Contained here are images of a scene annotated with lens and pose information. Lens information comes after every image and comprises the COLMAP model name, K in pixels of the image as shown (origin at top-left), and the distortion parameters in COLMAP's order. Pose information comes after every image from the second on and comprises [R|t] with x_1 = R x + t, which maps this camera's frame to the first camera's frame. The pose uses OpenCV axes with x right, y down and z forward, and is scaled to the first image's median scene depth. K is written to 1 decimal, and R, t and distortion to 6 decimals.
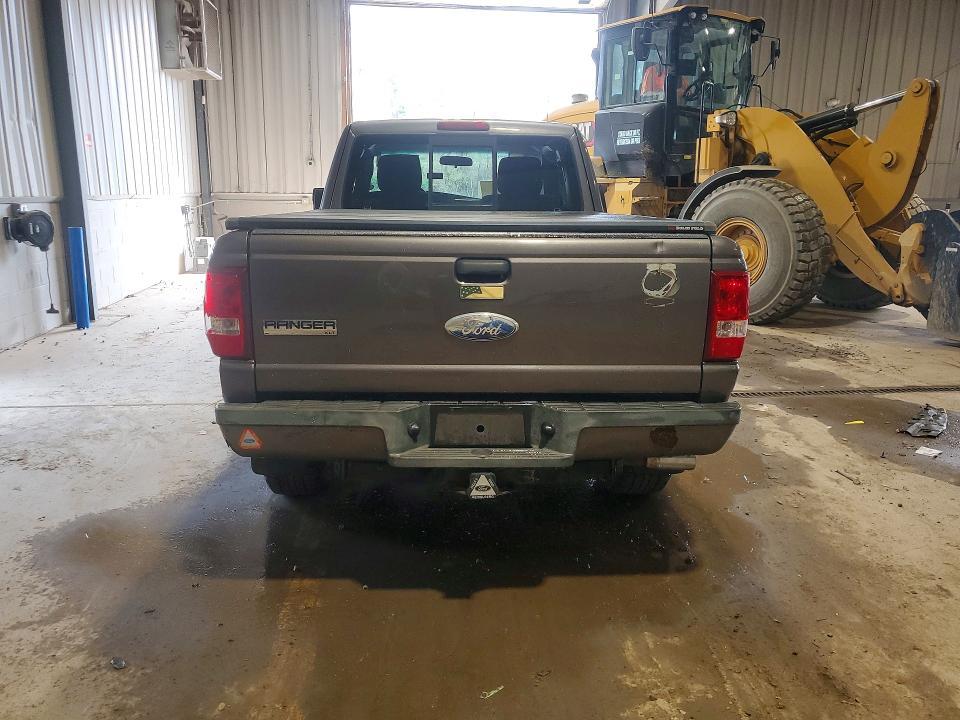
lens RADIAL K [[756.7, 0, 473.7], [0, 756.7, 361.1], [0, 0, 1]] dist [0.013224, 0.005745]
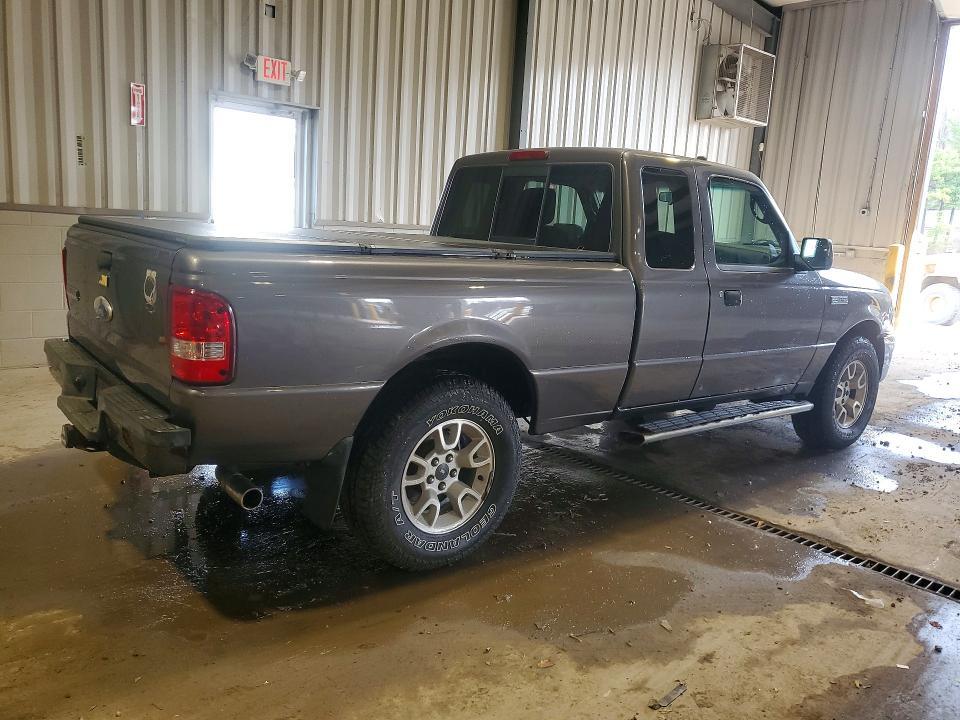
lens RADIAL K [[756.7, 0, 473.7], [0, 756.7, 361.1], [0, 0, 1]] dist [0.013224, 0.005745]
pose [[0.576907, 0.174700, -0.797909, 0.818146], [-0.229995, 0.972078, 0.046542, -0.097444], [0.783761, 0.156665, 0.600979, 0.458682]]
